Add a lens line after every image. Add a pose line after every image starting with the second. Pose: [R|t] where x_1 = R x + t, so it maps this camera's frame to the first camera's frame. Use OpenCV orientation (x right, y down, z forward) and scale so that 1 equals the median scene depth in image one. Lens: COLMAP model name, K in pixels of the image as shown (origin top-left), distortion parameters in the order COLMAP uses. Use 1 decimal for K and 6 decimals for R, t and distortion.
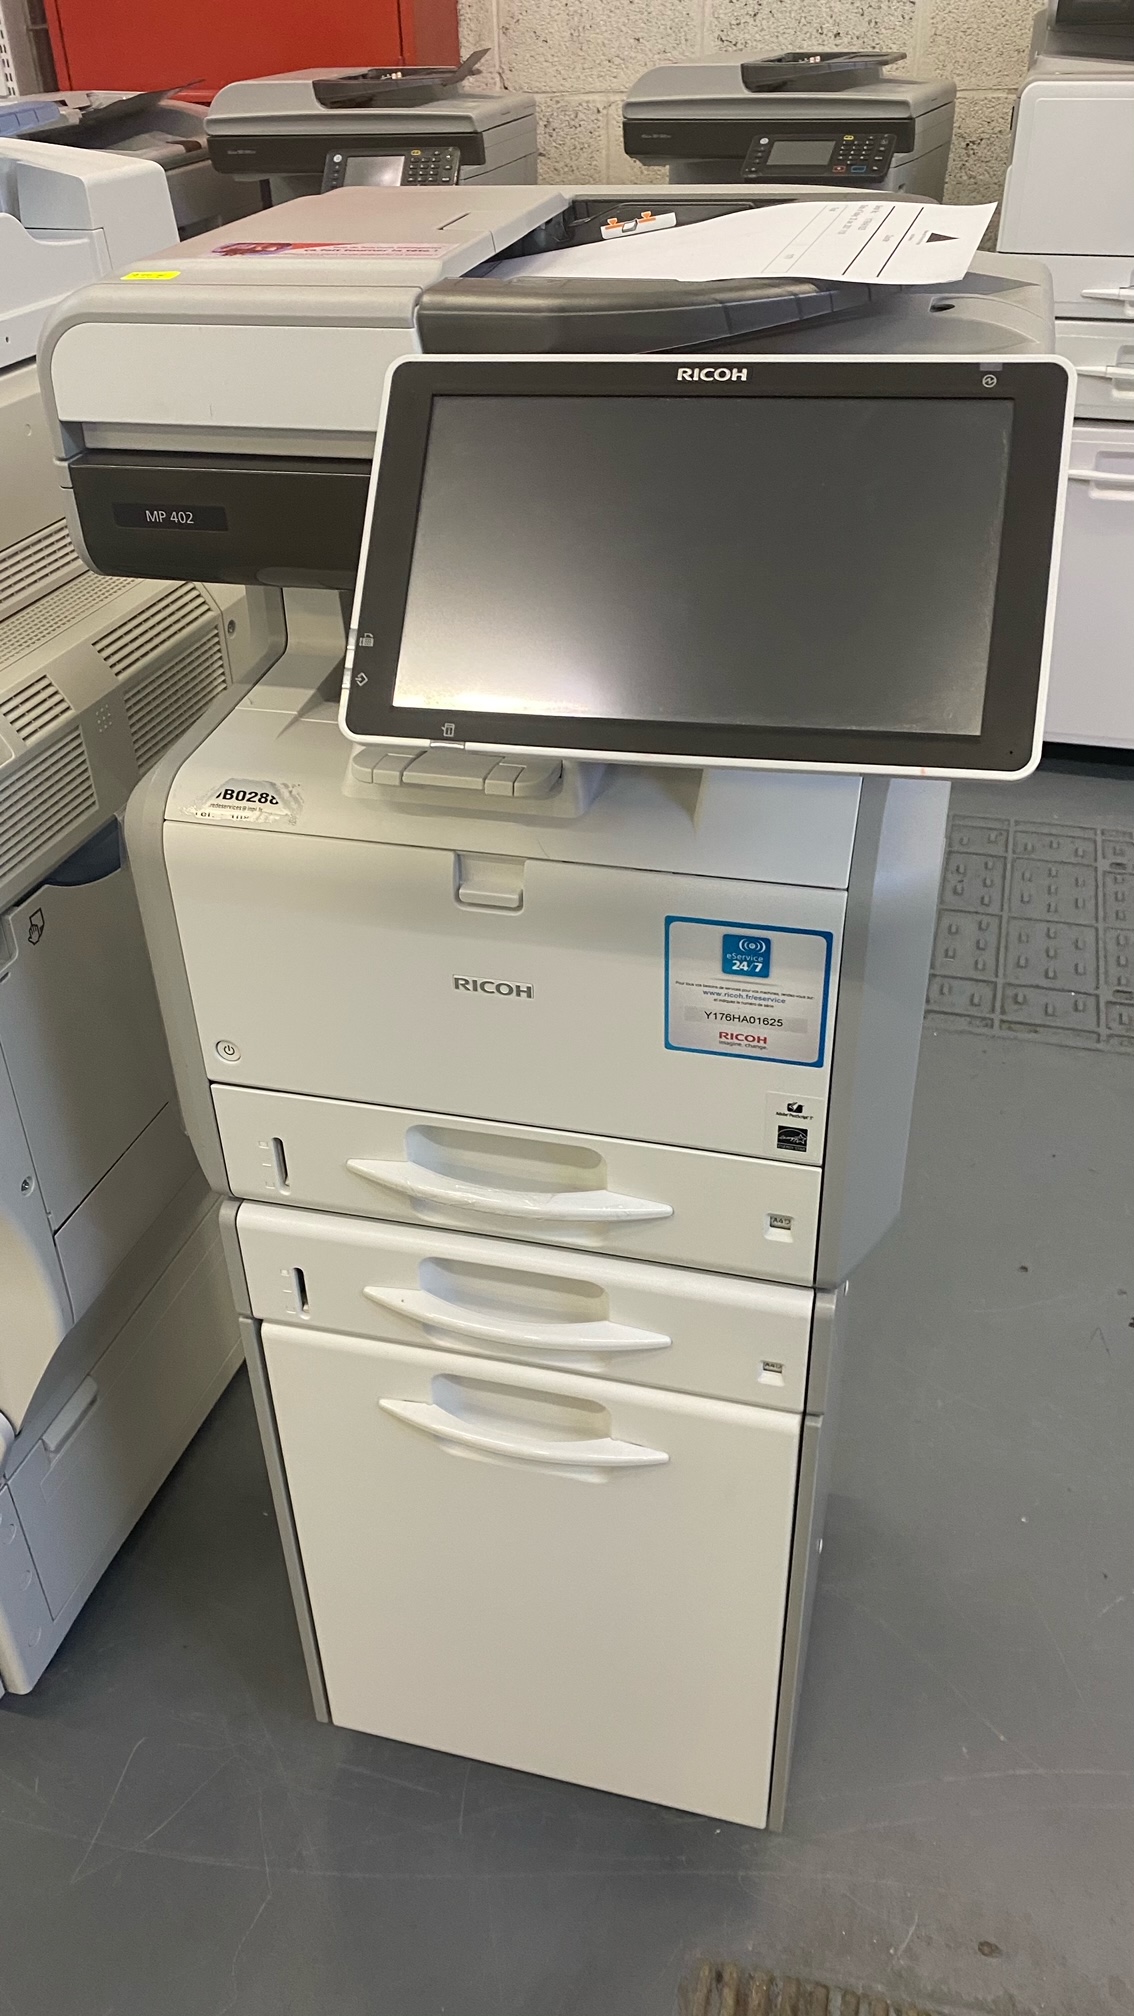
lens RADIAL K [[1555.6, 0, 523.9], [0, 1555.6, 982.6], [0, 0, 1]] dist [0.002137, -0.008136]
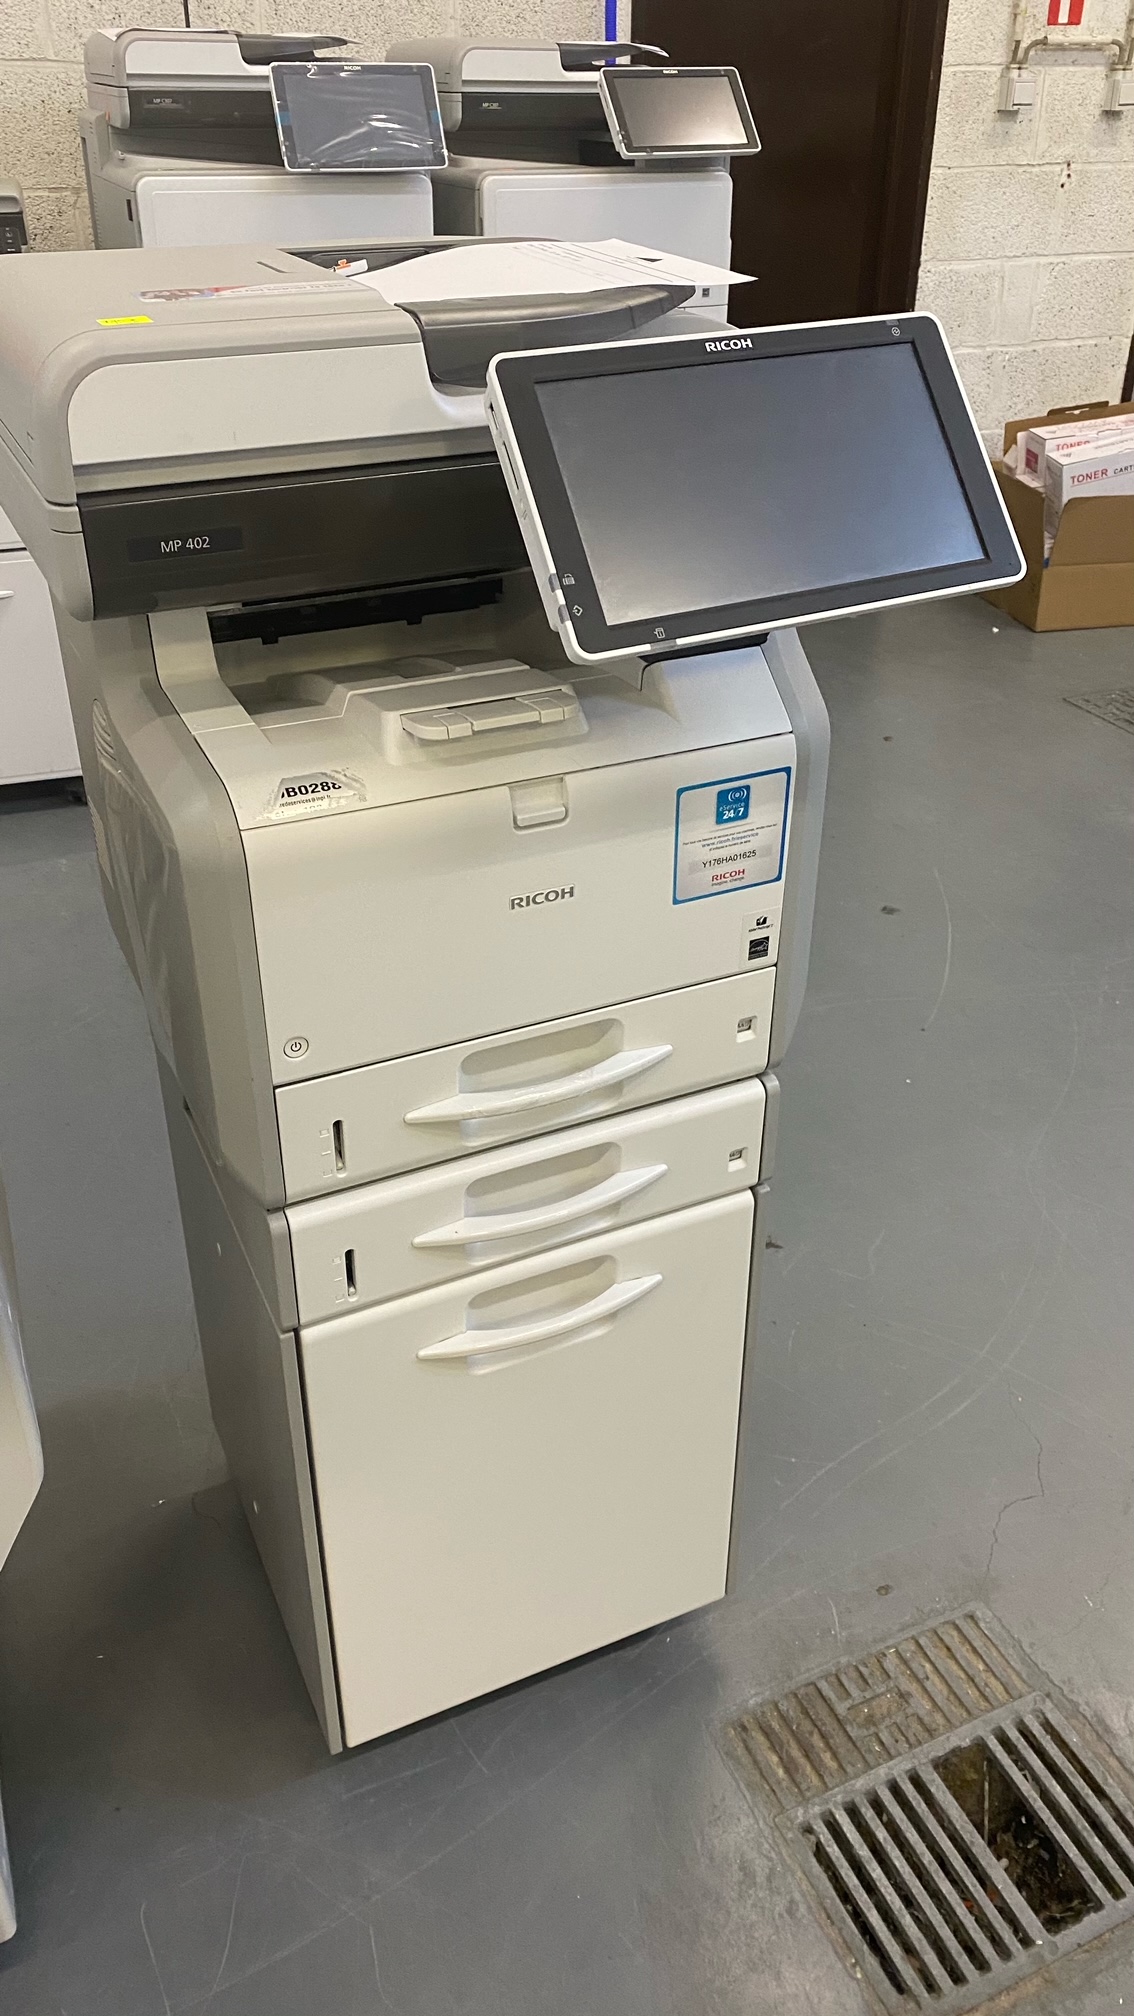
lens RADIAL K [[1583.9, 0, 525.6], [0, 1583.9, 1016.4], [0, 0, 1]] dist [0.006059, -0.003751]
pose [[0.770469, -0.302560, 0.561101, -0.734806], [0.330112, 0.942347, 0.054849, 0.018313], [-0.545347, 0.142967, 0.825928, 0.033768]]
